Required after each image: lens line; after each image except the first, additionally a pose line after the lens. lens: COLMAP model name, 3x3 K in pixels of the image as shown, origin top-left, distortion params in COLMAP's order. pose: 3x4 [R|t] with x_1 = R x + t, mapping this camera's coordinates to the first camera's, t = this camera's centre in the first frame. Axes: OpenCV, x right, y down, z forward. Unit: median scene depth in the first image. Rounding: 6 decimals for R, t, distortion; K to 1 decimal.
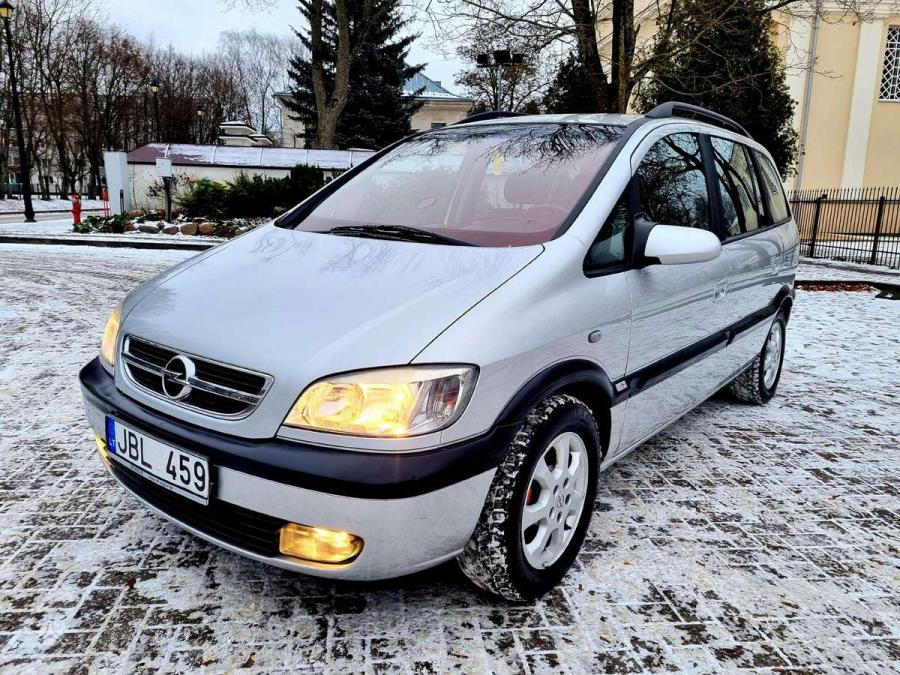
lens RADIAL K [[661.1, 0, 460.6], [0, 661.1, 333.5], [0, 0, 1]] dist [0.072395, -0.062514]
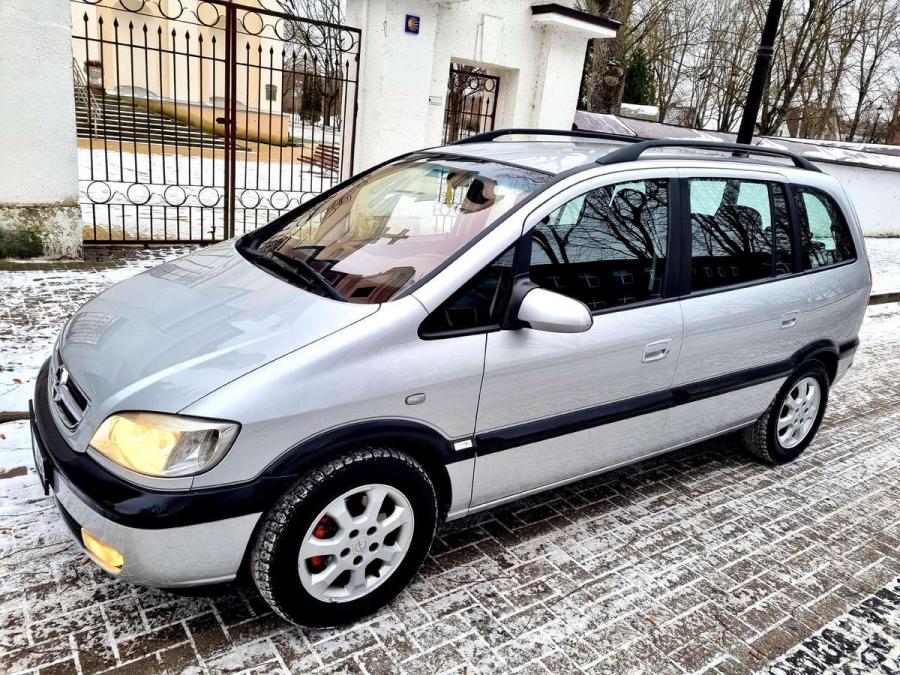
lens RADIAL K [[661.1, 0, 460.6], [0, 661.1, 333.5], [0, 0, 1]] dist [0.072395, -0.062514]
pose [[0.953010, 0.133384, -0.271993, 0.380629], [-0.115616, 0.990034, 0.080413, -0.133190], [0.280008, -0.045188, 0.958934, 0.022593]]
